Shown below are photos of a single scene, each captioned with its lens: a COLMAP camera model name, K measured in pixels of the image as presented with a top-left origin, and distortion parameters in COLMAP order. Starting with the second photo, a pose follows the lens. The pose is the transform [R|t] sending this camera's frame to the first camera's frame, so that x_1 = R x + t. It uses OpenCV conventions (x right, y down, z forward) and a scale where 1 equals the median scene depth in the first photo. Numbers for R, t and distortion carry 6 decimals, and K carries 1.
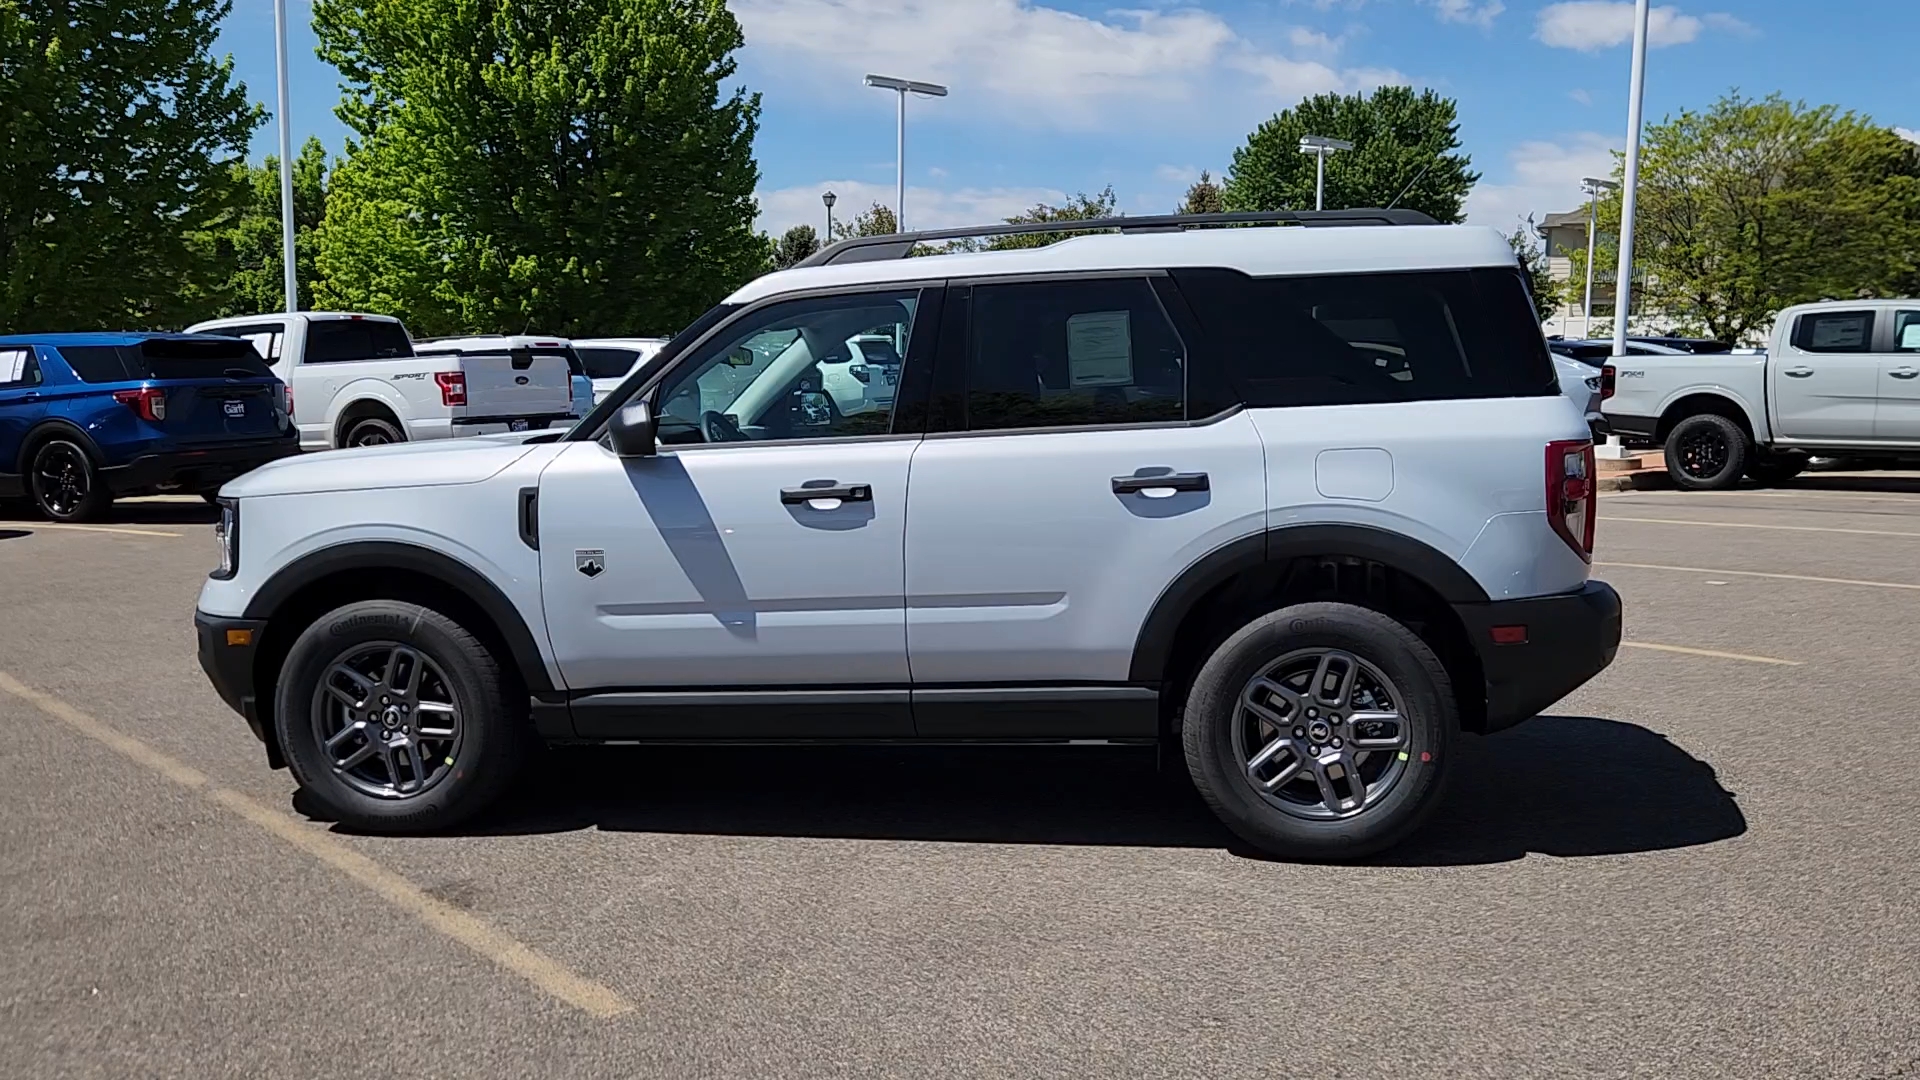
lens RADIAL K [[1666.4, 0, 946.7], [0, 1666.4, 540.2], [0, 0, 1]] dist [0.034754, -0.025090]
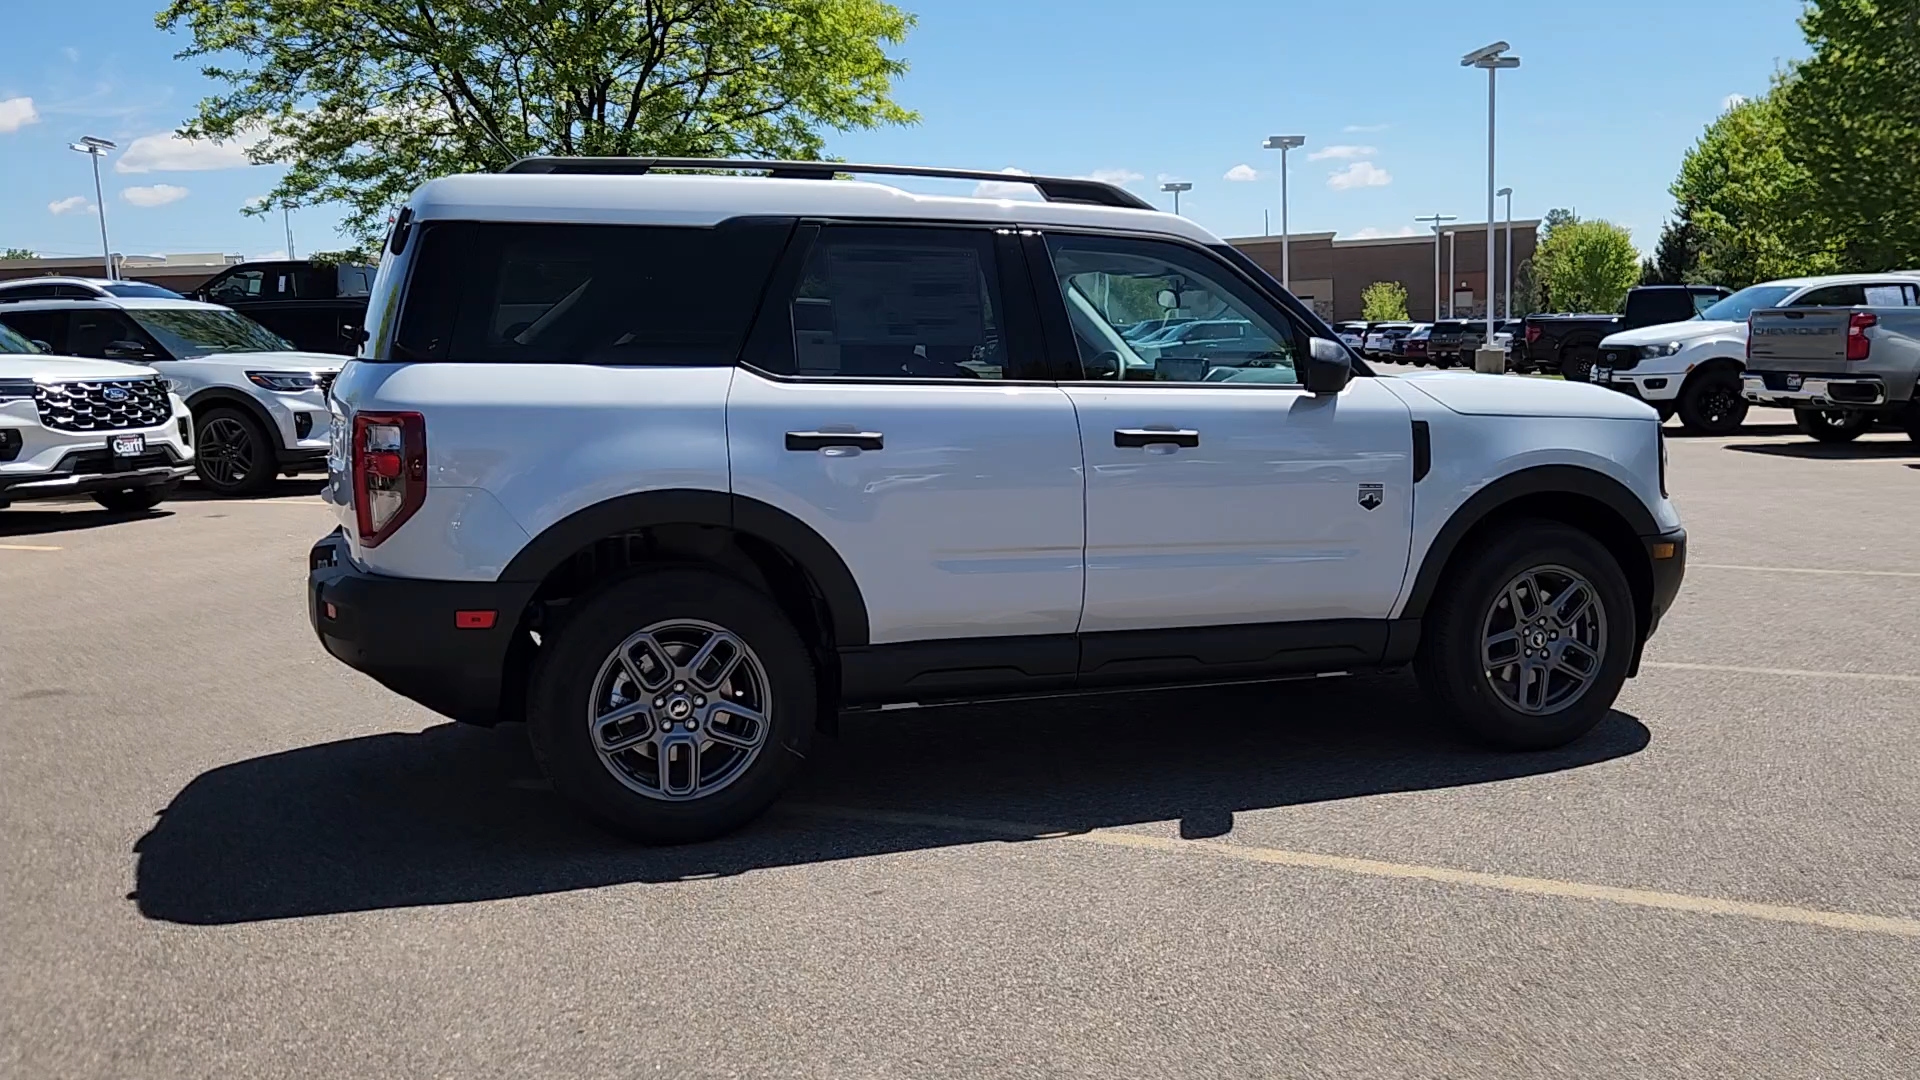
lens RADIAL K [[1666.4, 0, 946.1], [0, 1666.4, 542.1], [0, 0, 1]] dist [0.034754, -0.025090]
pose [[-0.871045, 0.088048, -0.483248, 0.553297], [-0.024187, 0.974922, 0.221227, -0.211687], [0.490608, 0.204387, -0.847071, 2.053878]]
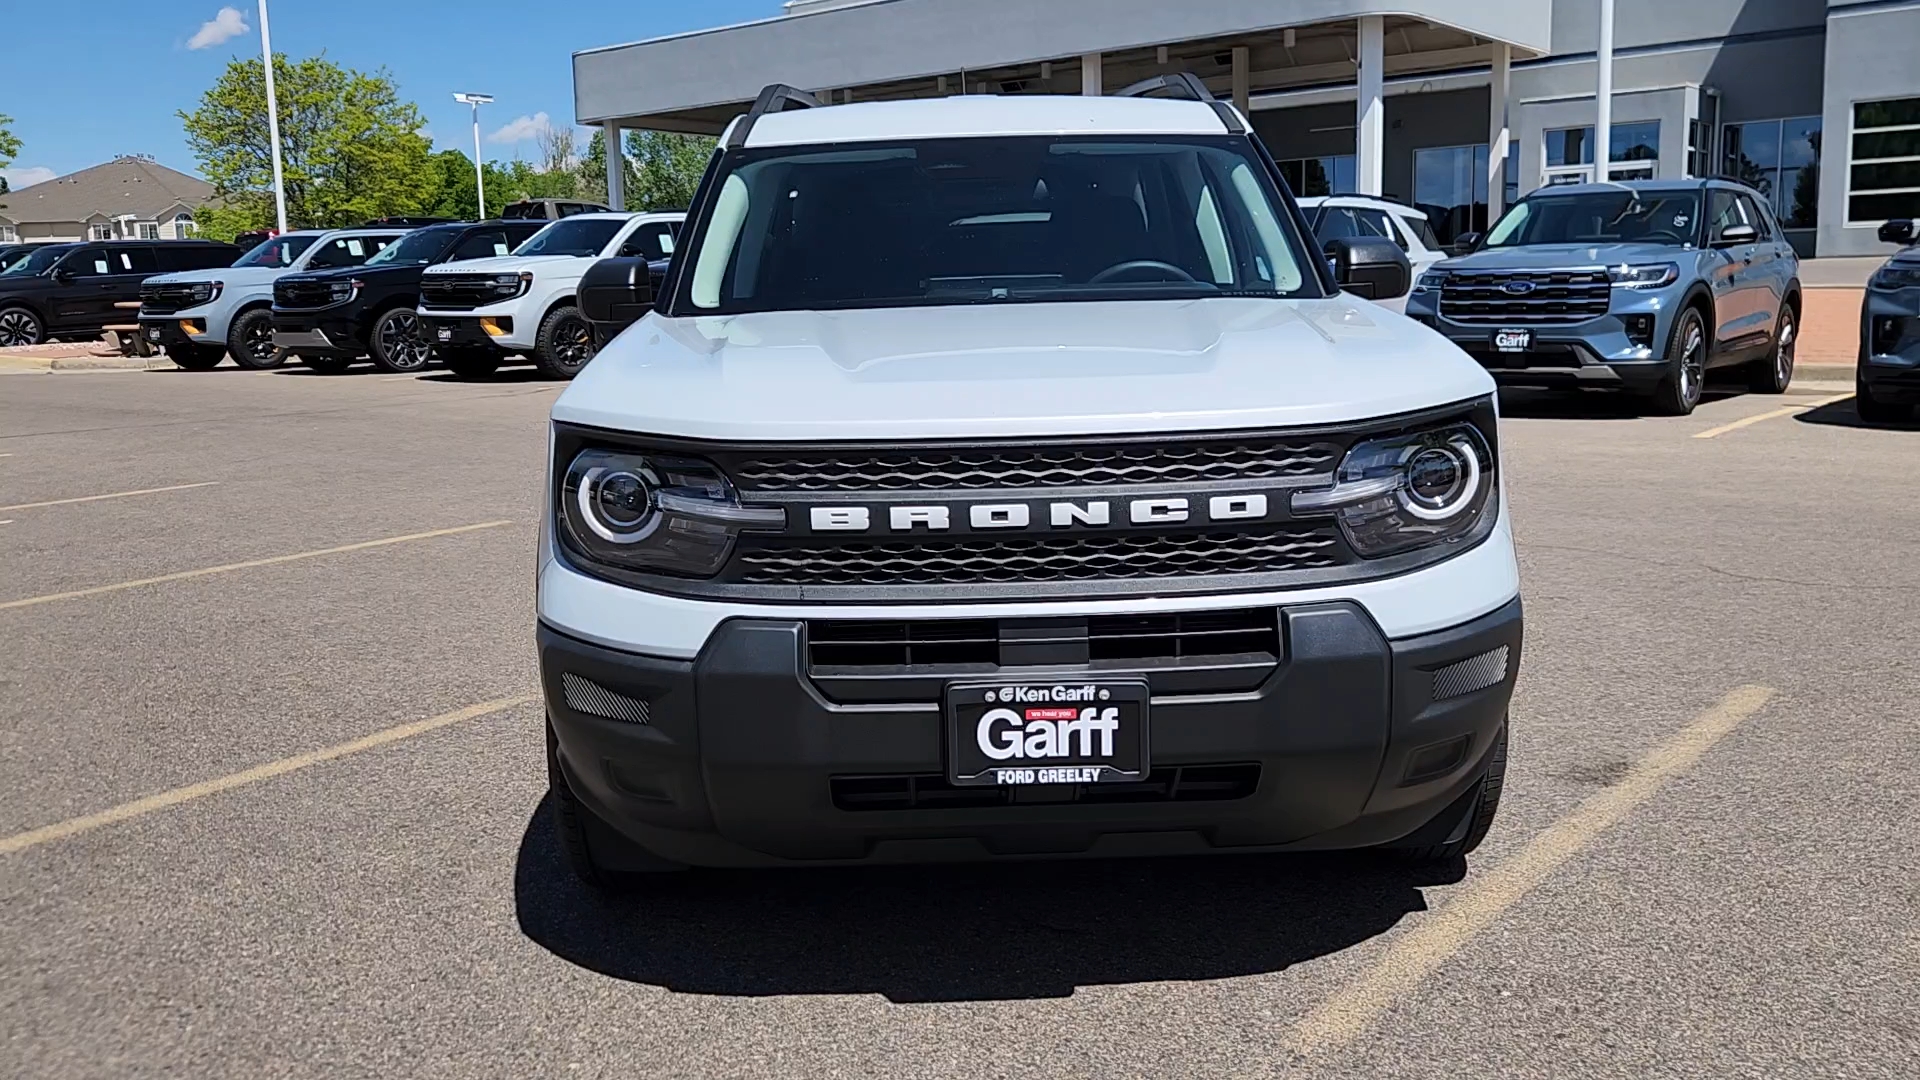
lens RADIAL K [[1666.4, 0, 948.3], [0, 1666.4, 541.4], [0, 0, 1]] dist [0.034754, -0.025090]
pose [[-0.172138, -0.147295, 0.973998, -0.985045], [0.131217, 0.976518, 0.170866, -0.101579], [-0.976294, 0.157217, -0.148768, 1.307019]]
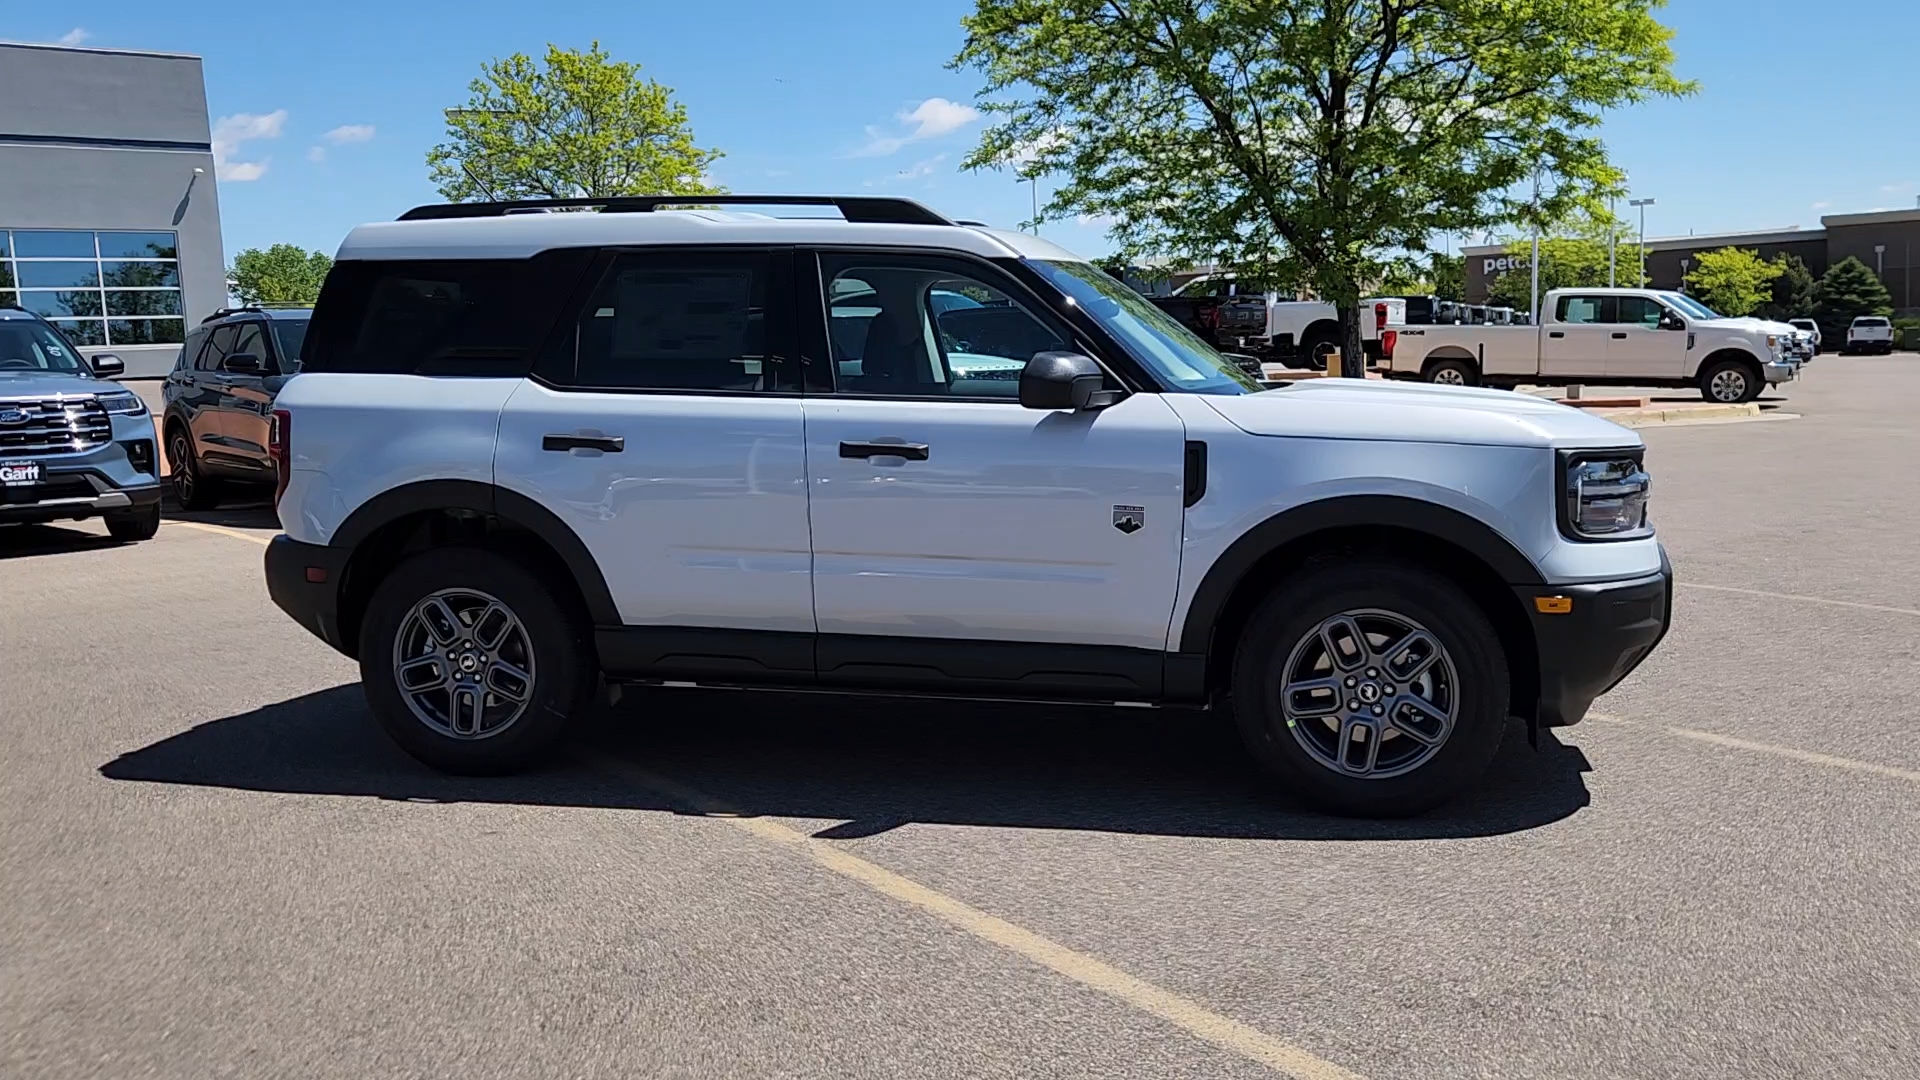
lens RADIAL K [[1666.4, 0, 947.1], [0, 1666.4, 542.5], [0, 0, 1]] dist [0.034754, -0.025090]
pose [[-0.998276, 0.028097, 0.051523, -0.091617], [0.038829, 0.974524, 0.220897, -0.222996], [-0.044004, 0.222517, -0.973935, 2.251979]]
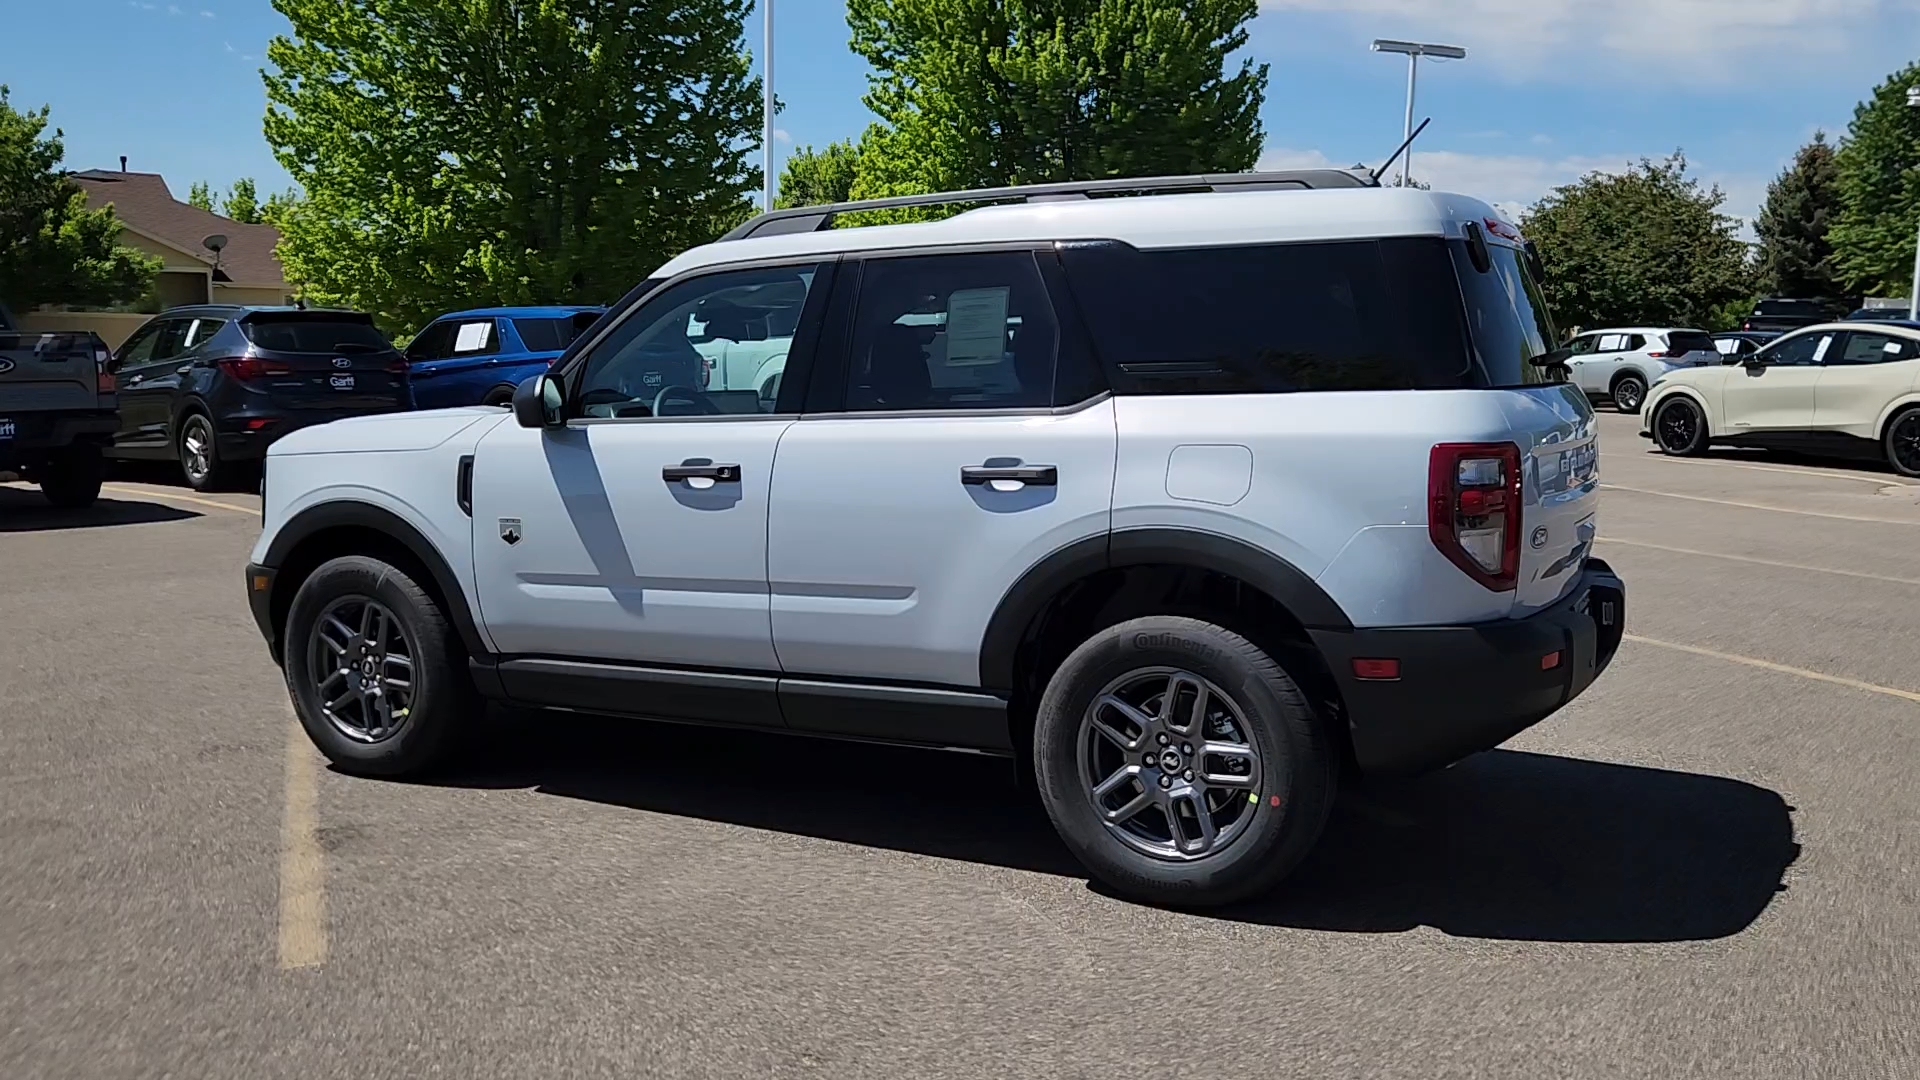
lens RADIAL K [[1666.4, 0, 948.2], [0, 1666.4, 541.4], [0, 0, 1]] dist [0.034754, -0.025090]
pose [[0.944232, 0.051992, -0.325149, 0.362892], [-0.047301, 0.998631, 0.022322, -0.015148], [0.325865, -0.005698, 0.945399, 0.111929]]
